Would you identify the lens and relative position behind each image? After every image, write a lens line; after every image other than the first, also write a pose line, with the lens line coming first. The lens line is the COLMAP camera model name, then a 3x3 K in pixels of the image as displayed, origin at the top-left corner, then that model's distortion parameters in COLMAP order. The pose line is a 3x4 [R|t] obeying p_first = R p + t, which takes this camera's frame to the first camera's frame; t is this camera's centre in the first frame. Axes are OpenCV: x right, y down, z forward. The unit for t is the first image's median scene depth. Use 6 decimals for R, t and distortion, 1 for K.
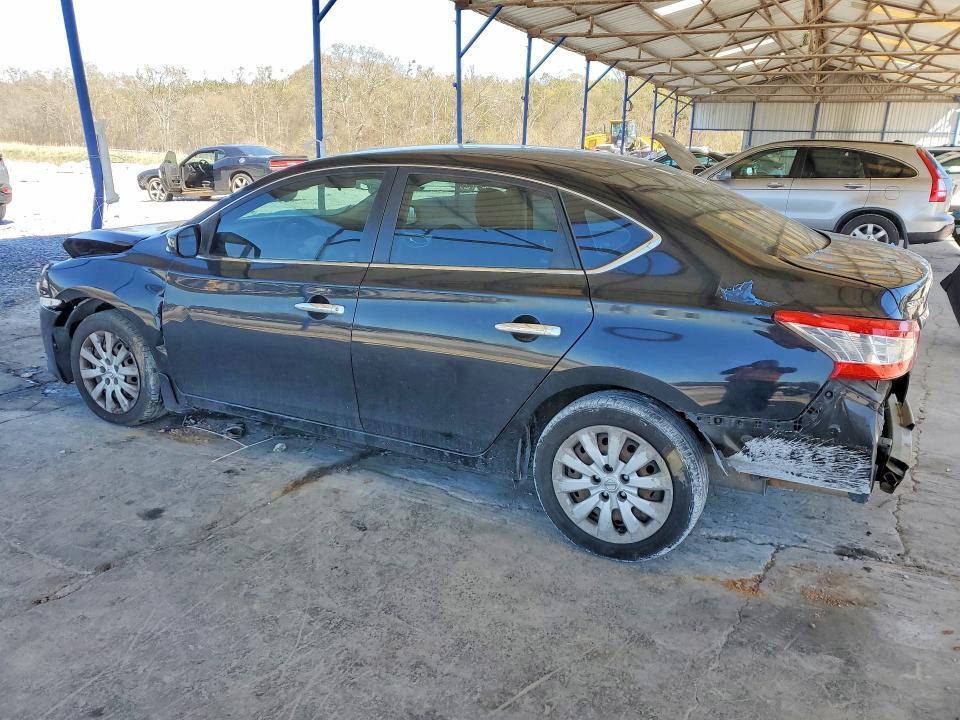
lens RADIAL K [[749.0, 0, 480.0], [0, 749.0, 360.0], [0, 0, 1]] dist [0.153992, -0.180951]
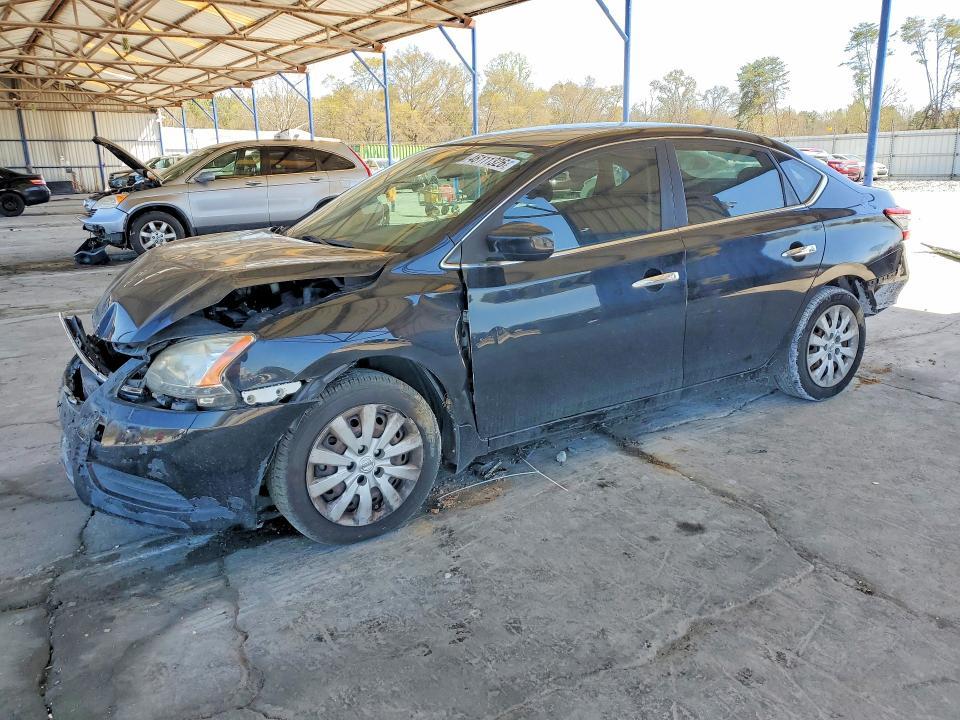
lens RADIAL K [[727.5, 0, 480.0], [0, 727.5, 360.0], [0, 0, 1]] dist [-0.031506, 0.075059]
pose [[0.488590, -0.261757, 0.832324, -0.972635], [0.259456, 0.954373, 0.147835, -0.144947], [-0.833044, 0.143720, 0.534211, 0.580404]]
